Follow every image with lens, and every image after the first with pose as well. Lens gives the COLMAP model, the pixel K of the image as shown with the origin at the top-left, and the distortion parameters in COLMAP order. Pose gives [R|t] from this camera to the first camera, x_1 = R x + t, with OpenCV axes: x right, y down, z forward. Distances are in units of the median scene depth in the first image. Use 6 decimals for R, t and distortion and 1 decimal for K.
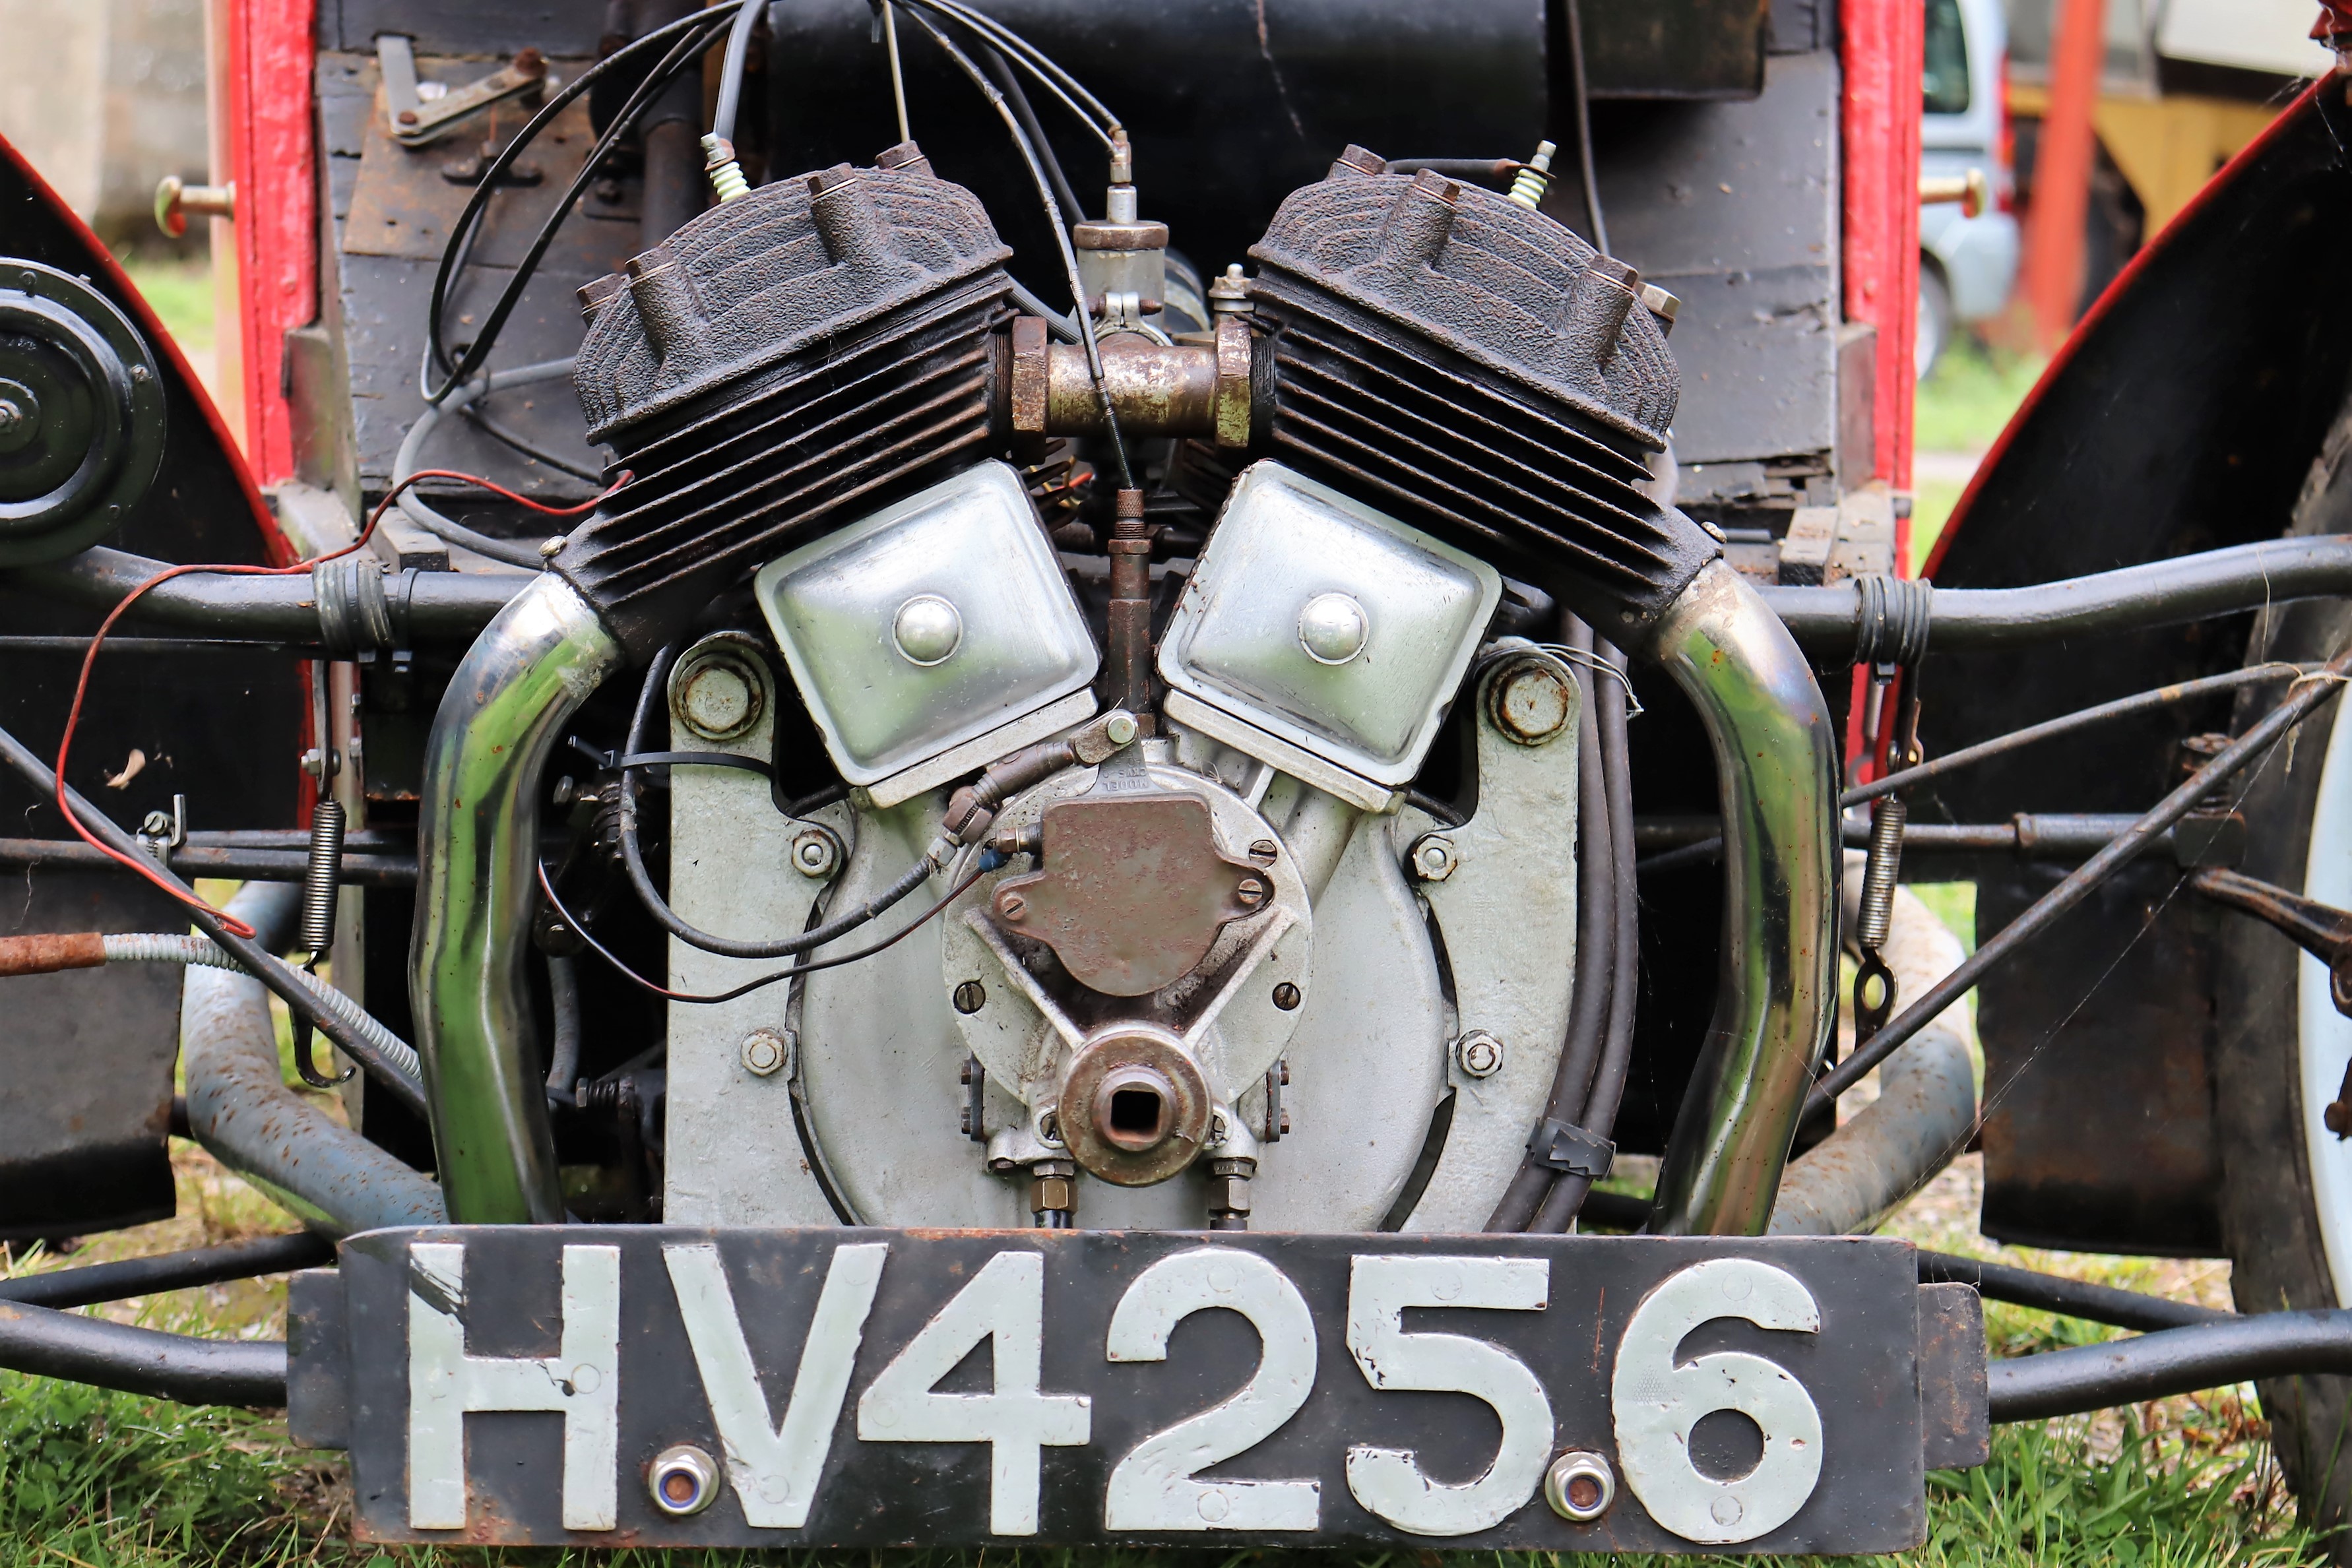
lens RADIAL K [[4153.8, 0, 1173.6], [0, 4153.8, 727.8], [0, 0, 1]] dist [0.093334, 0.201565]
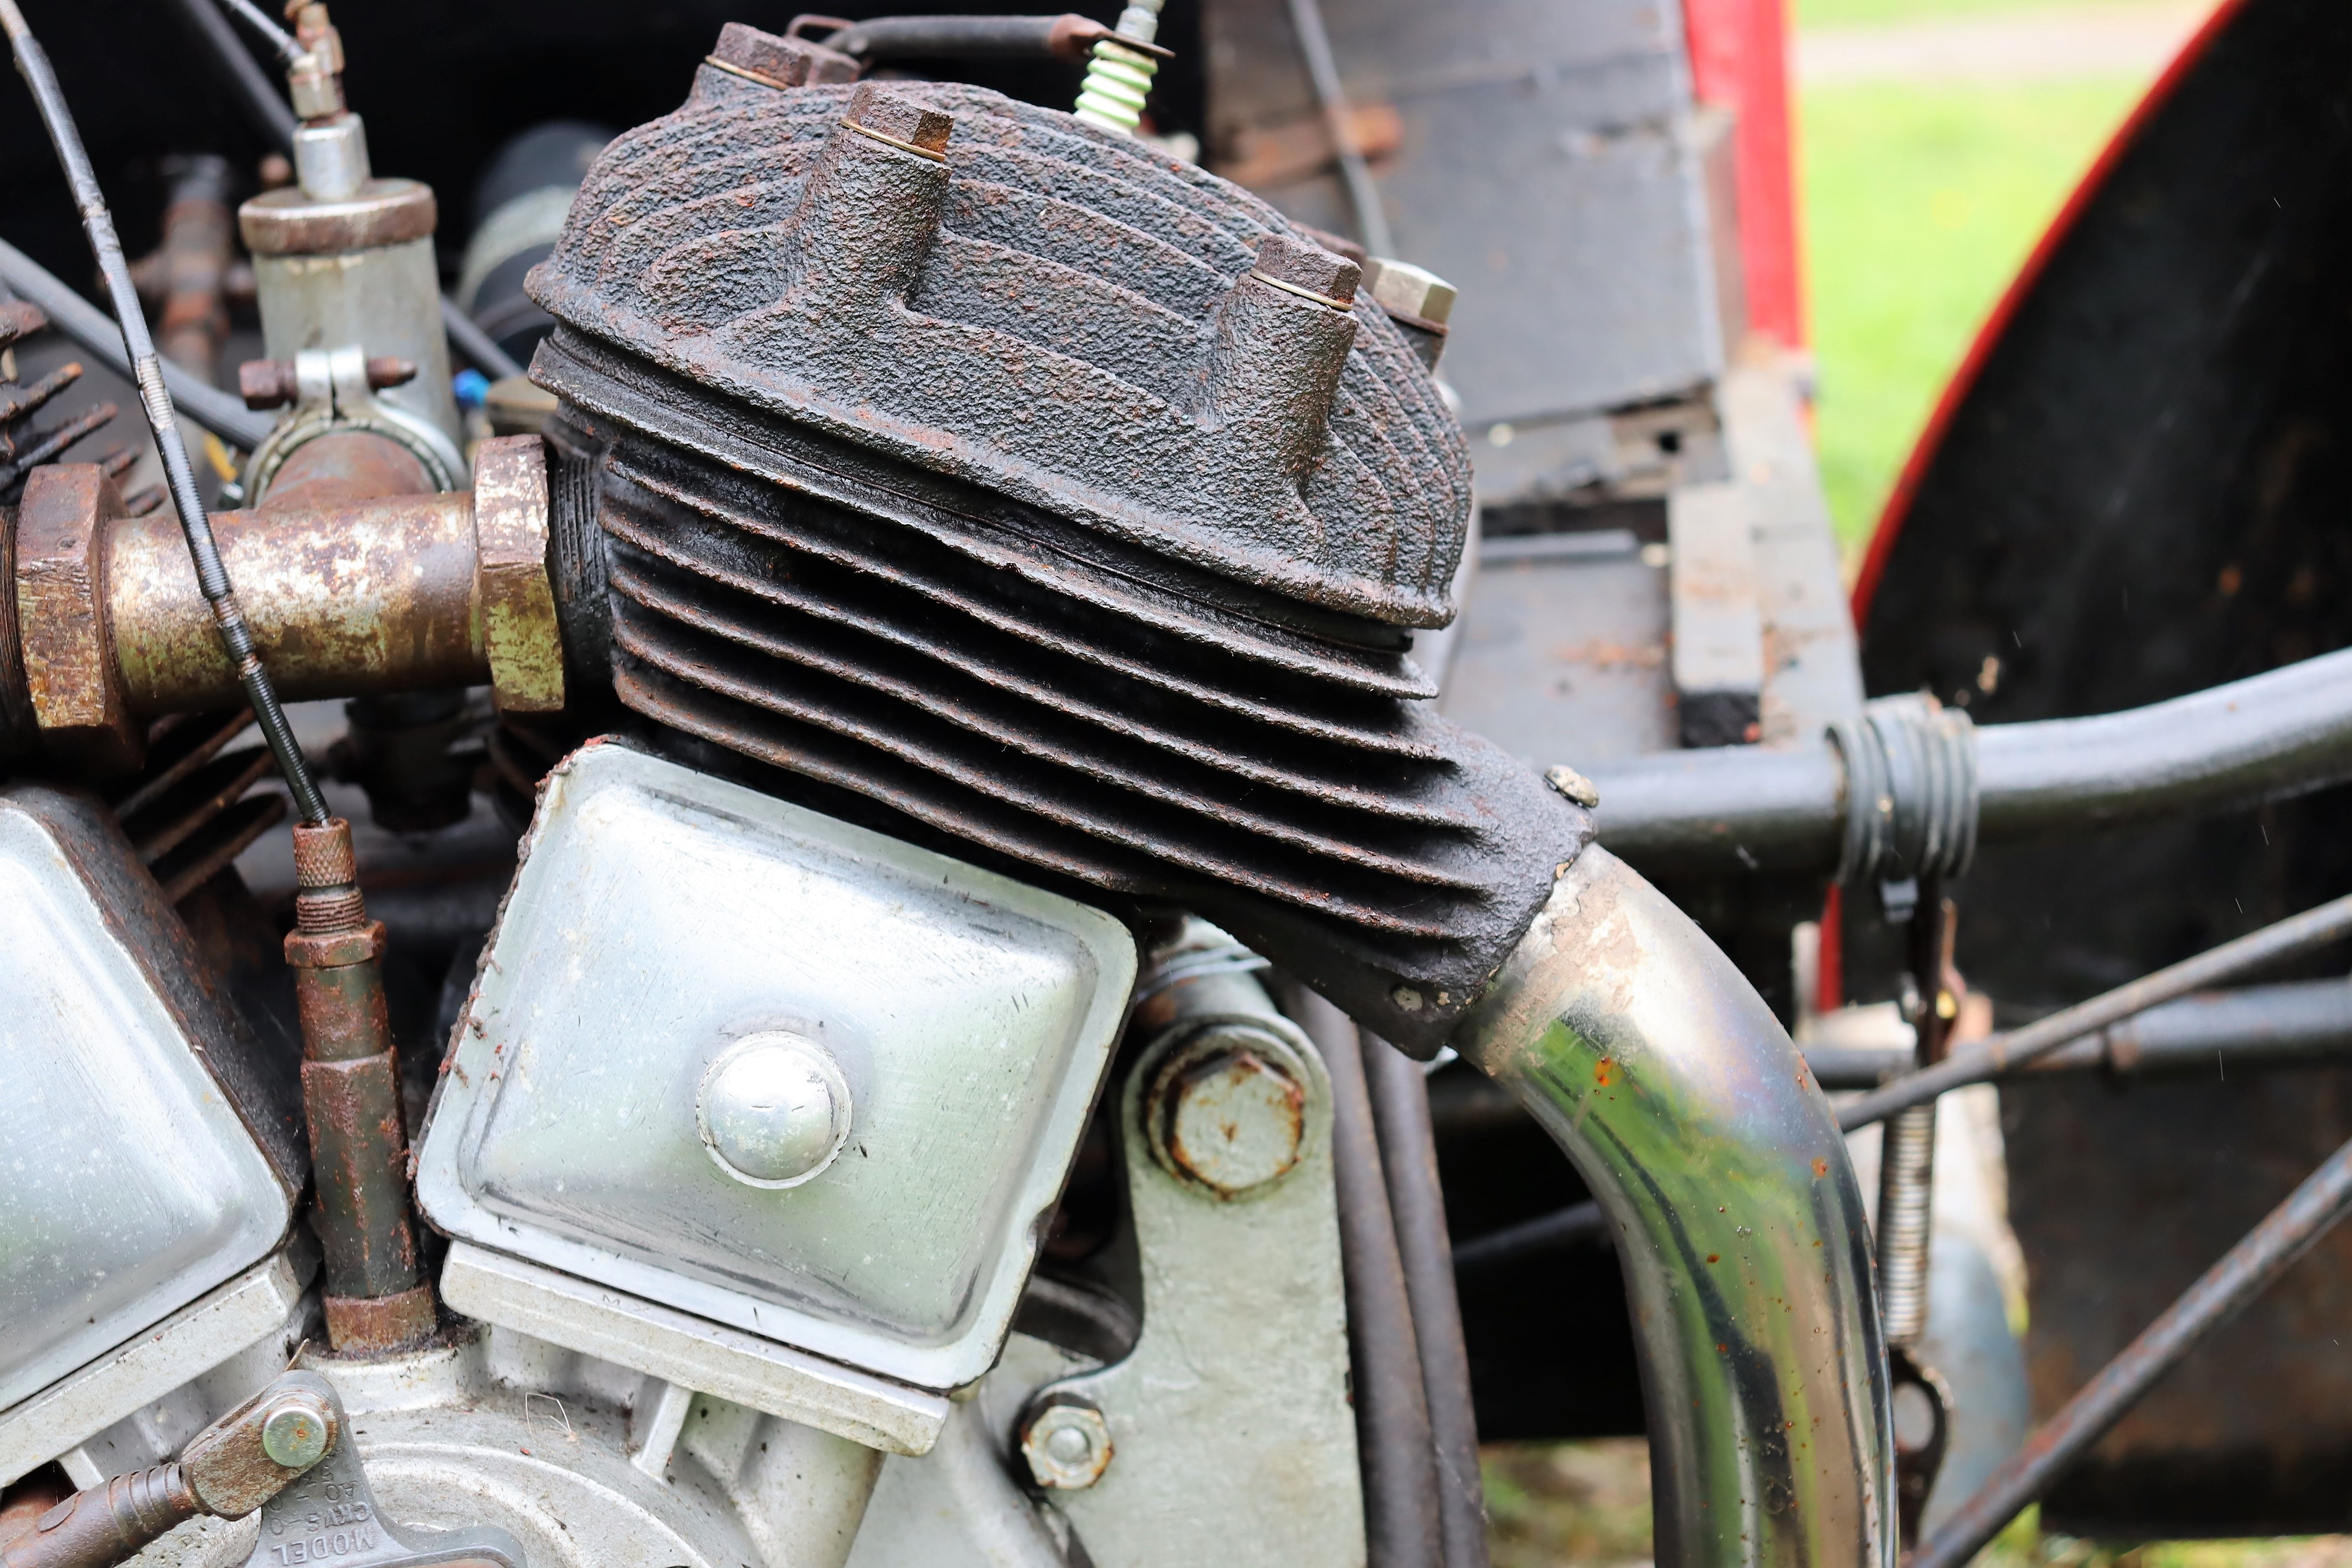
lens RADIAL K [[4154.1, 0, 1173.6], [0, 4154.1, 727.8], [0, 0, 1]] dist [0.093334, 0.201565]
pose [[0.994124, -0.099750, 0.042049, 0.066135], [0.096154, 0.992124, 0.080275, -0.096815], [-0.049726, -0.075760, 0.995885, 0.536413]]
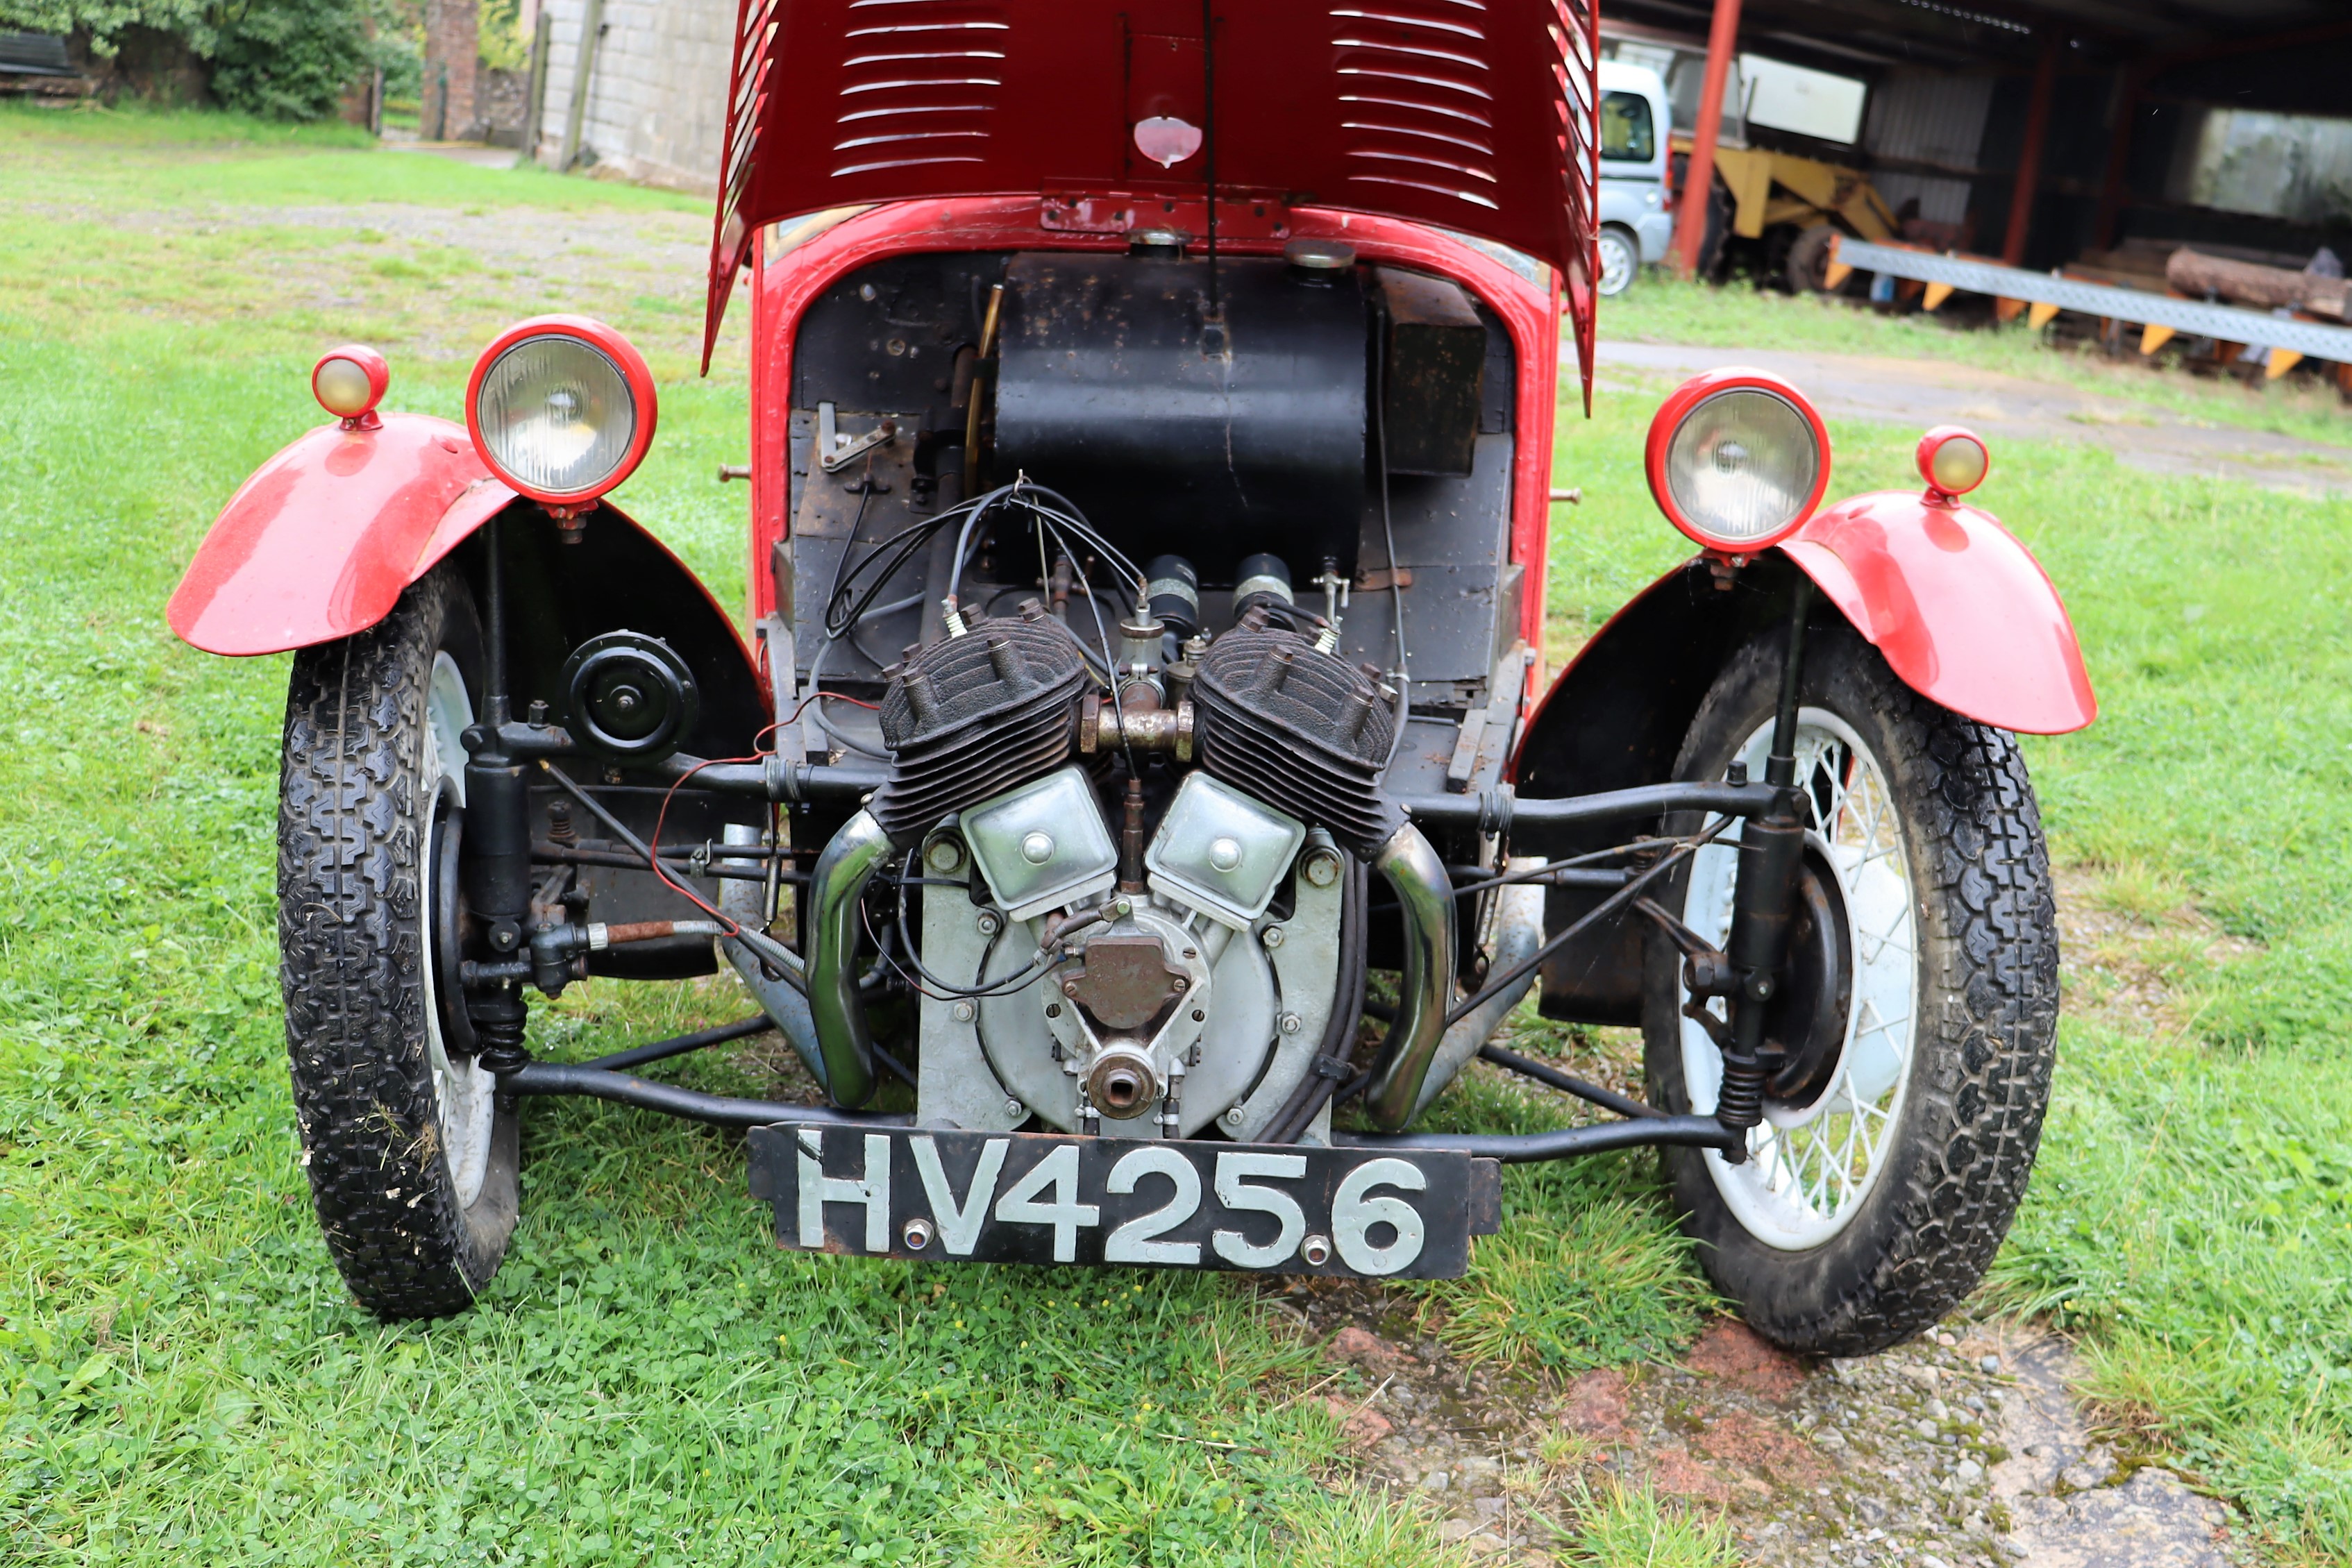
lens RADIAL K [[2003.9, 0, 1228.2], [0, 2003.9, 781.6], [0, 0, 1]] dist [-0.154829, 0.005769]
pose [[0.999222, 0.039440, -0.000917, 0.038864], [-0.038874, 0.988317, 0.147374, -0.211705], [0.006719, -0.147224, 0.989080, -0.022119]]
